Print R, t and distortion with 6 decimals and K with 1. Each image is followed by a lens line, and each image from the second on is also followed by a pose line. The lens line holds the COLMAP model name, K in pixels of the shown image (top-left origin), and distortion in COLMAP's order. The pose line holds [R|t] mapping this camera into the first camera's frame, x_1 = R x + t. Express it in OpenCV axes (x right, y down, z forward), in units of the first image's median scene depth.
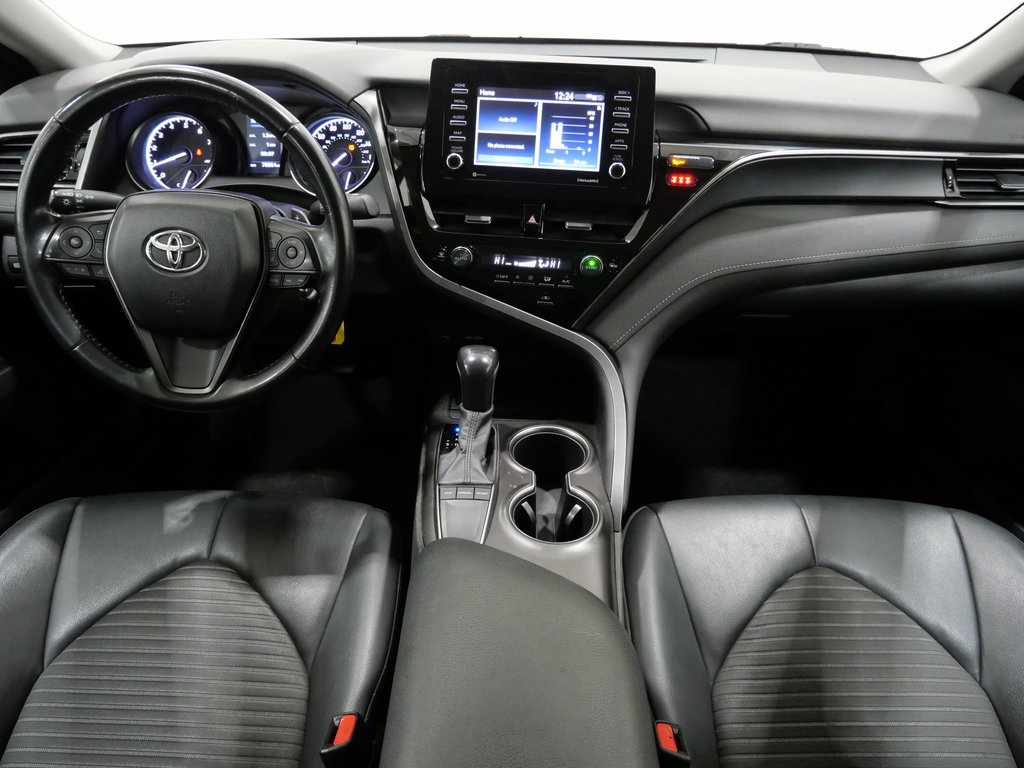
lens RADIAL K [[732.9, 0, 512.8], [0, 732.9, 381.3], [0, 0, 1]] dist [-0.043533, 0.013399]
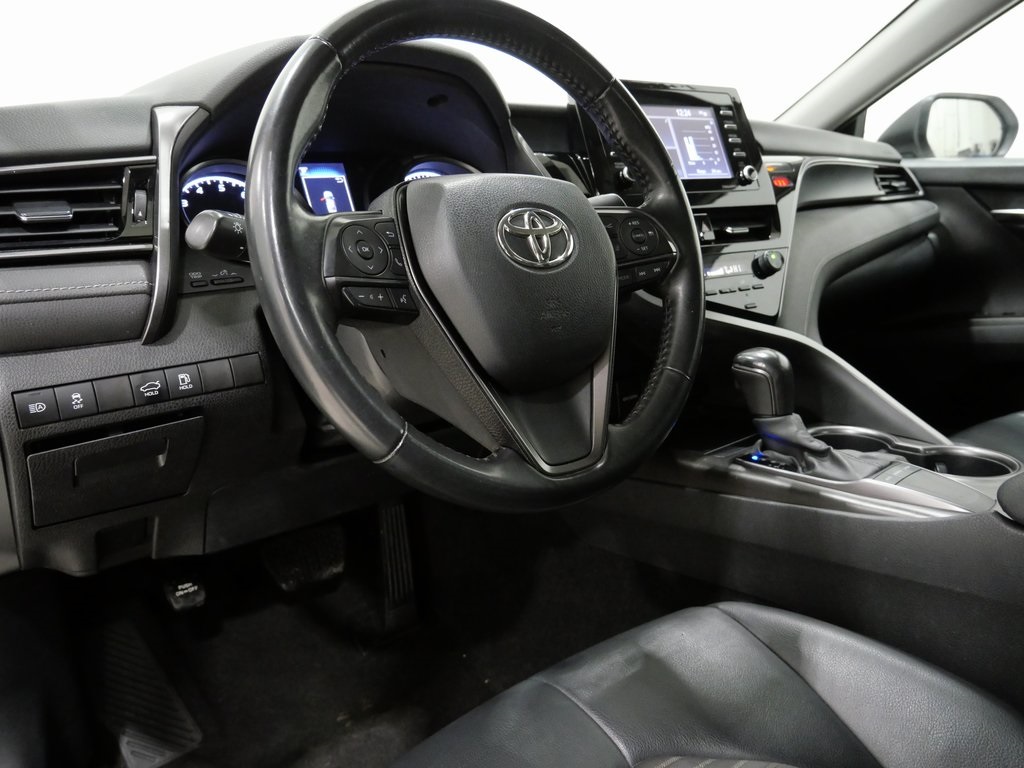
lens RADIAL K [[732.9, 0, 511.3], [0, 732.9, 381.1], [0, 0, 1]] dist [-0.043533, 0.013399]
pose [[0.776122, -0.200467, 0.597869, -0.758224], [0.390317, 0.897386, -0.205793, 0.049528], [-0.495265, 0.393079, 0.774727, 0.474510]]
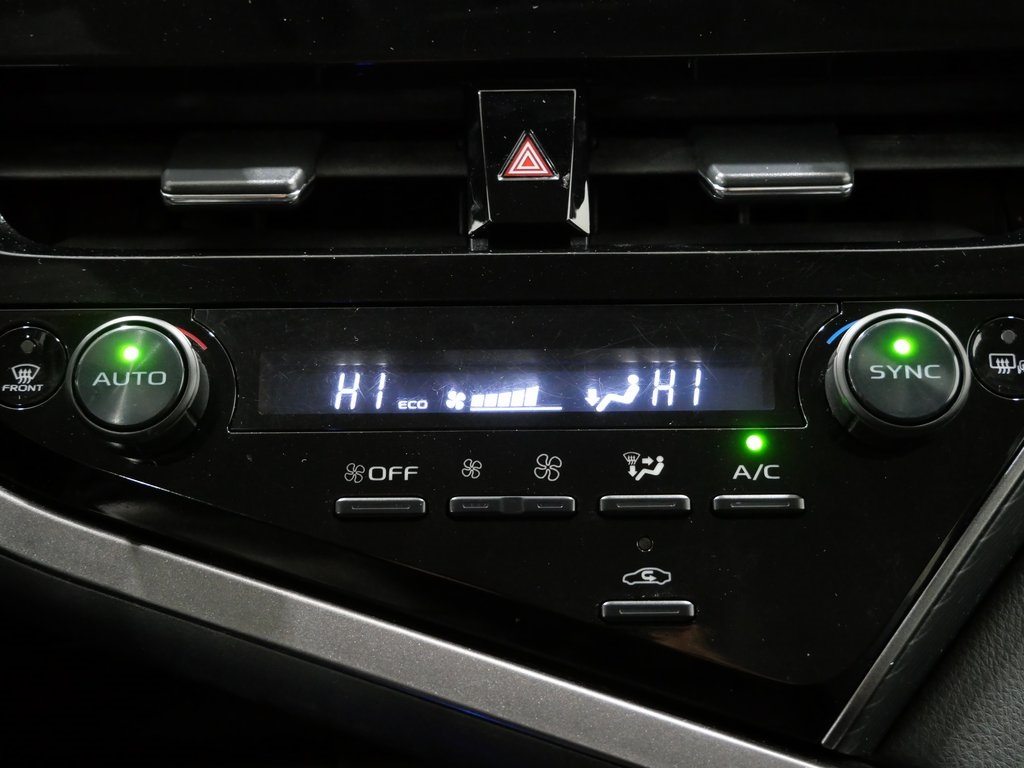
lens RADIAL K [[1416.7, 0, 511.2], [0, 1416.7, 385.4], [0, 0, 1]] dist [0.028980, 0.000000]
pose [[0.994072, -0.059958, 0.090691, -0.013120], [0.087280, 0.937492, -0.336886, -0.047943], [-0.064823, 0.342804, 0.937168, 0.681342]]
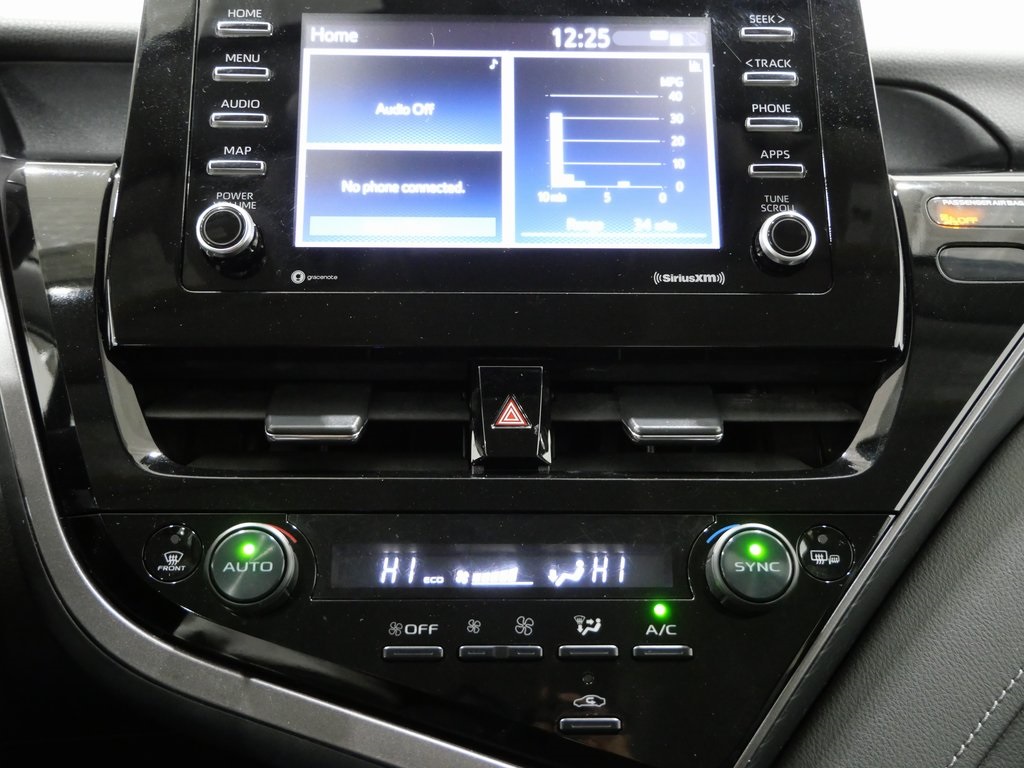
lens RADIAL K [[1096.2, 0, 511.5], [0, 1096.2, 381.3], [0, 0, 1]] dist [0.017763, 0.000000]
pose [[0.987995, -0.036196, 0.150183, -0.035268], [0.093566, 0.913772, -0.395304, -0.067147], [-0.122925, 0.404611, 0.906190, 0.612252]]
